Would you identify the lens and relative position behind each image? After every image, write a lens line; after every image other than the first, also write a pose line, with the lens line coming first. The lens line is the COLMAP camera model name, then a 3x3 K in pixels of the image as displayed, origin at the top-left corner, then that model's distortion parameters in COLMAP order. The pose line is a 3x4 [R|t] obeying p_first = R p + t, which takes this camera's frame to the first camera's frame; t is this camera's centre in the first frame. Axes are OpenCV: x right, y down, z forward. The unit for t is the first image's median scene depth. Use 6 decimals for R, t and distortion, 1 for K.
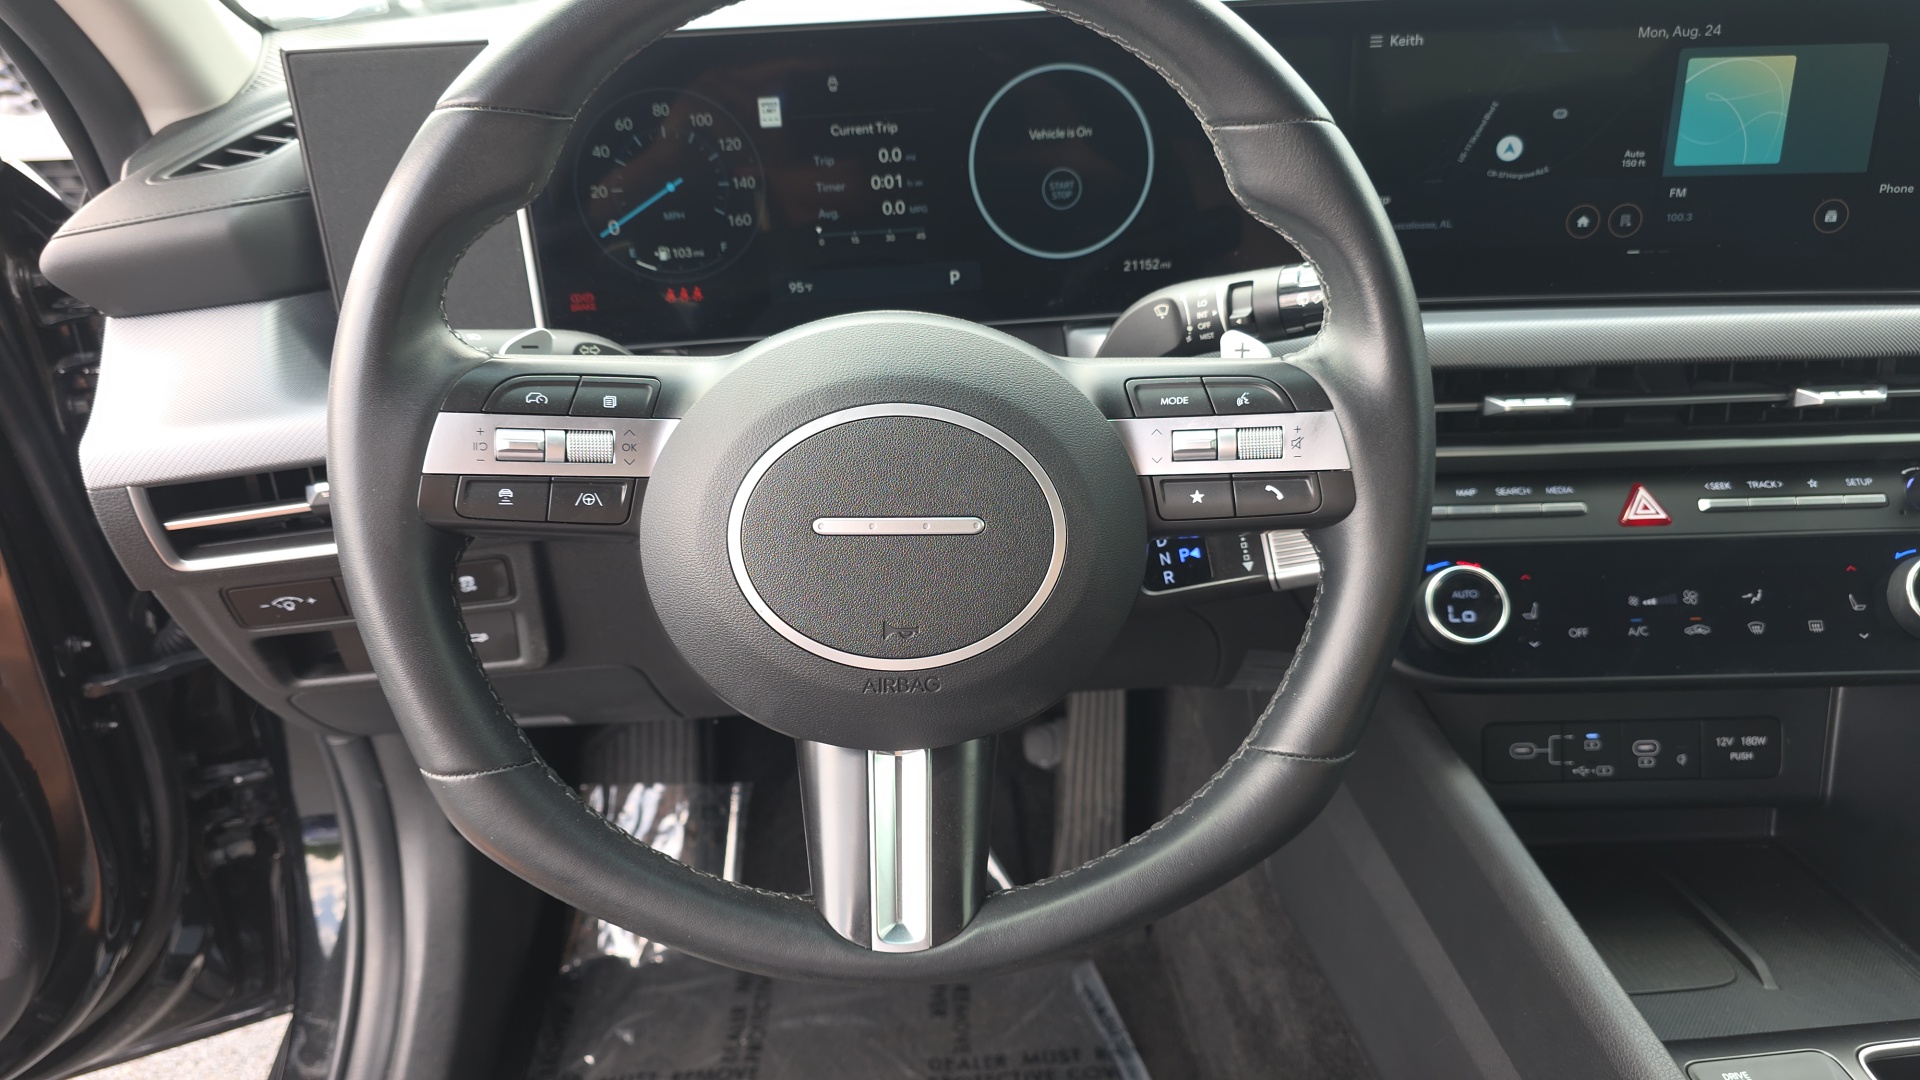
lens RADIAL K [[1324.6, 0, 960.0], [0, 1324.6, 555.3], [0, 0, 1]] dist [0.048661, -0.064624]
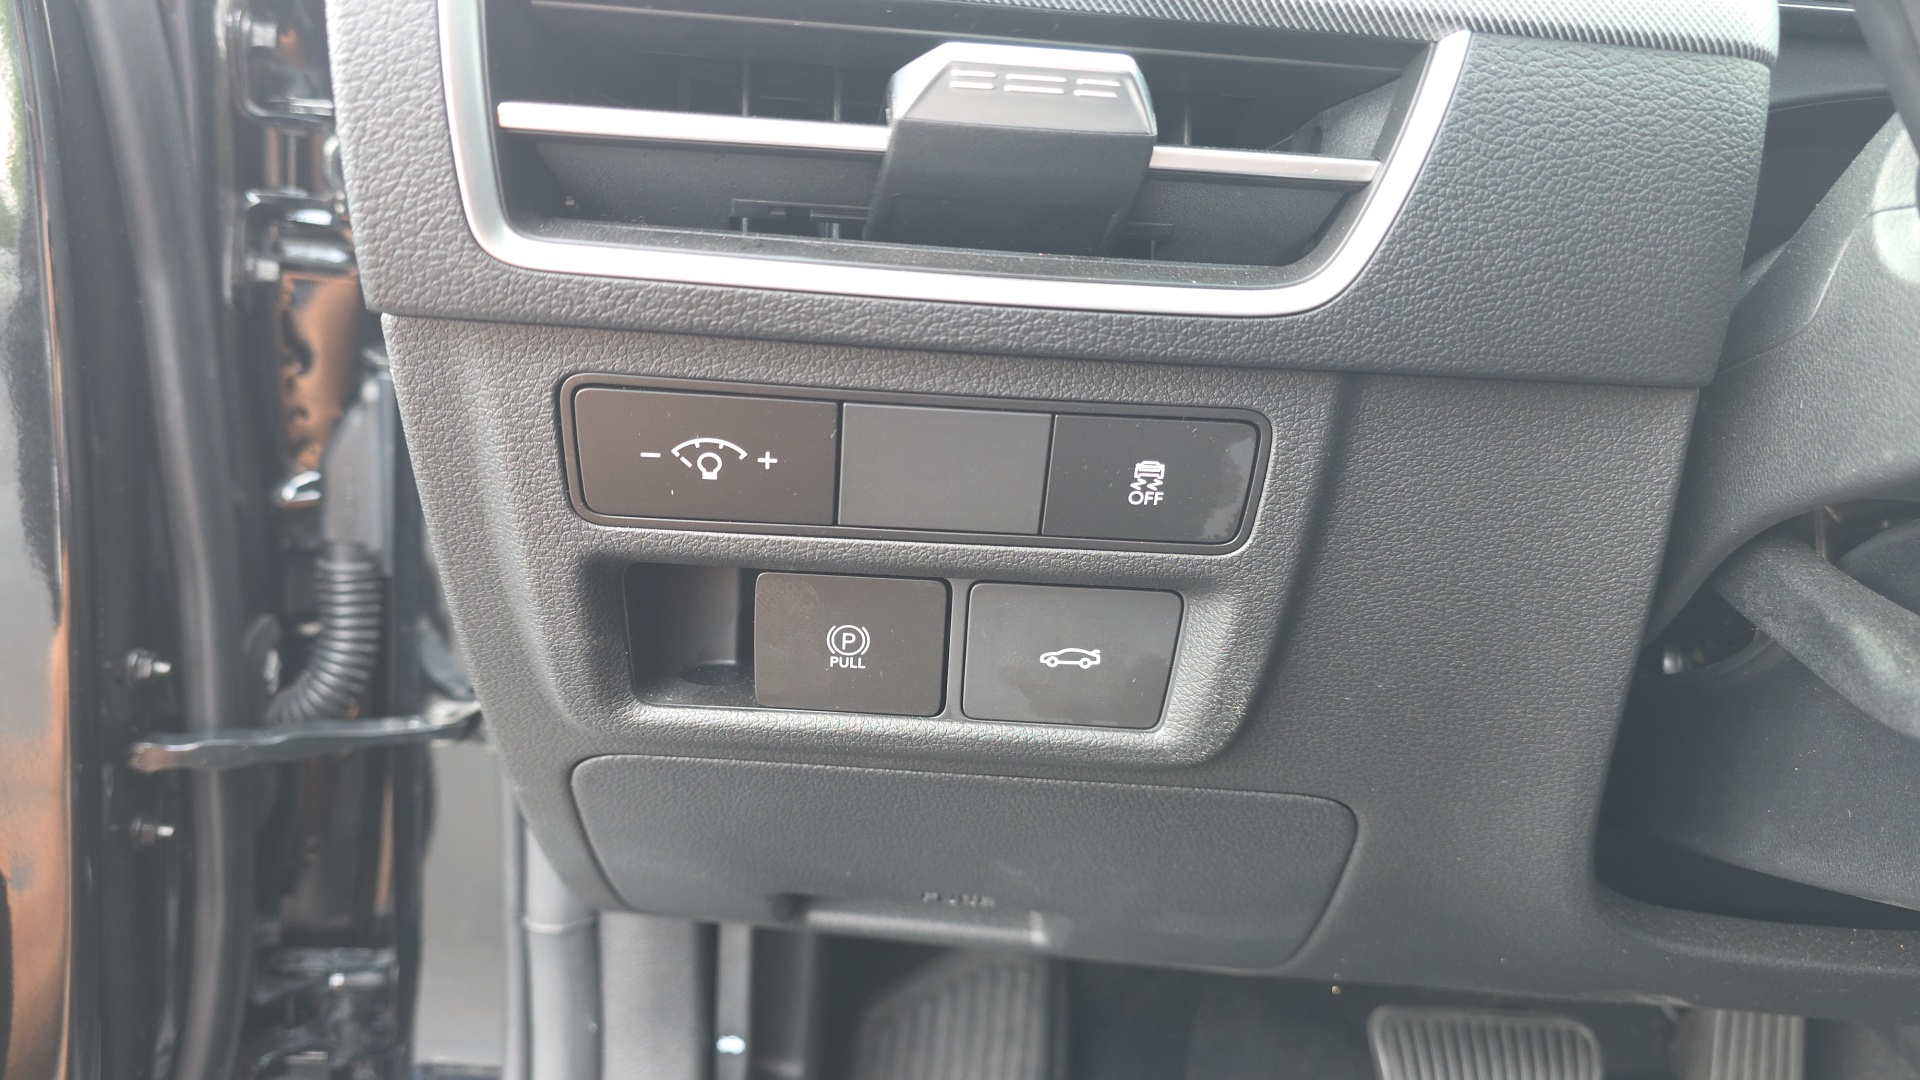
lens RADIAL K [[1328.0, 0, 960.0], [0, 1328.0, 540.0], [0, 0, 1]] dist [0.003307, -0.051749]
pose [[0.990143, 0.121874, -0.069014, -0.404691], [-0.135411, 0.958881, -0.249421, 0.143847], [0.035779, 0.256307, 0.965933, 0.644726]]
